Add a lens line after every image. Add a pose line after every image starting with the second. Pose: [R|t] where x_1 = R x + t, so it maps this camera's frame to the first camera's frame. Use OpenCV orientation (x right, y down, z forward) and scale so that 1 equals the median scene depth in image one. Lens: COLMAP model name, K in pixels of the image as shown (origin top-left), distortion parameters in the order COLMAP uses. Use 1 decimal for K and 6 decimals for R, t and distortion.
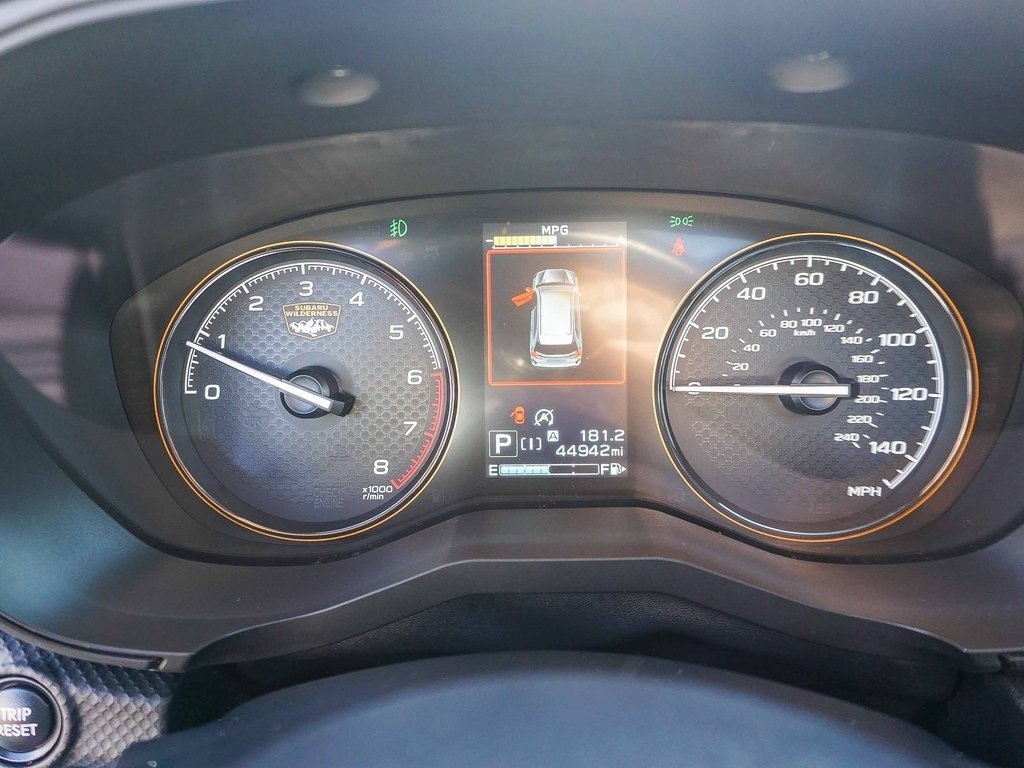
lens RADIAL K [[744.5, 0, 512.8], [0, 744.5, 384.6], [0, 0, 1]] dist [0.058200, 0.001304]
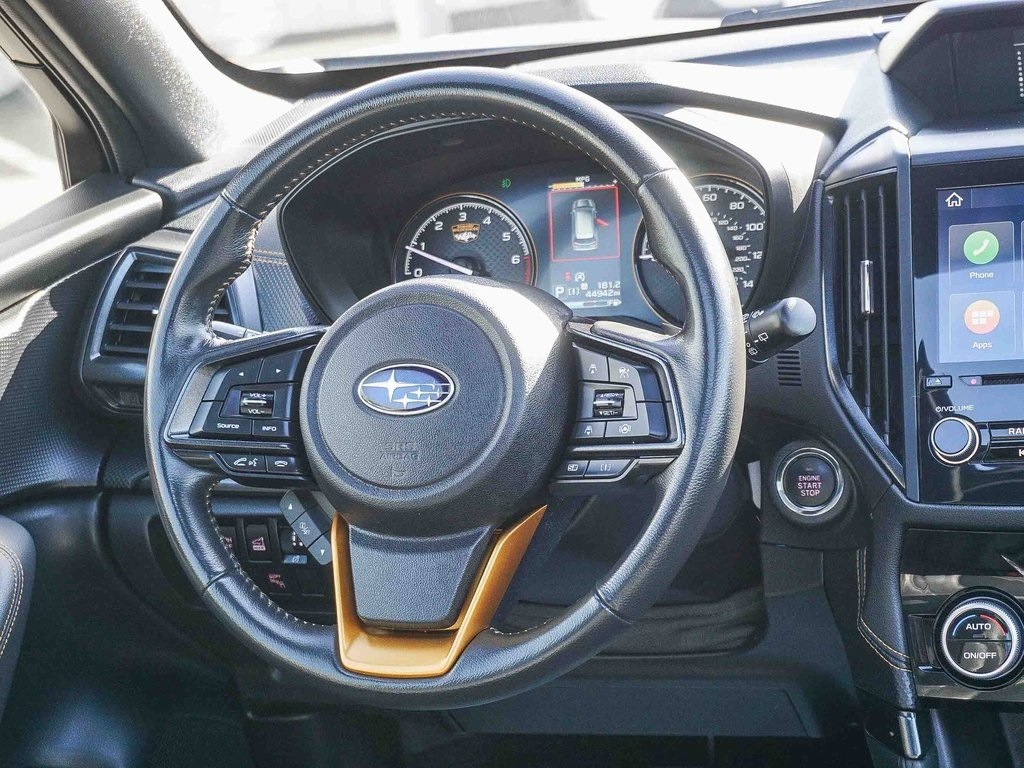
lens RADIAL K [[2190.7, 0, 507.0], [0, 2190.7, 410.1], [0, 0, 1]] dist [0.024646, 0.000000]
pose [[0.945610, -0.025852, -0.324273, 1.675084], [0.009226, 0.998567, -0.052705, 0.677890], [0.325171, 0.046847, 0.944494, -4.338491]]
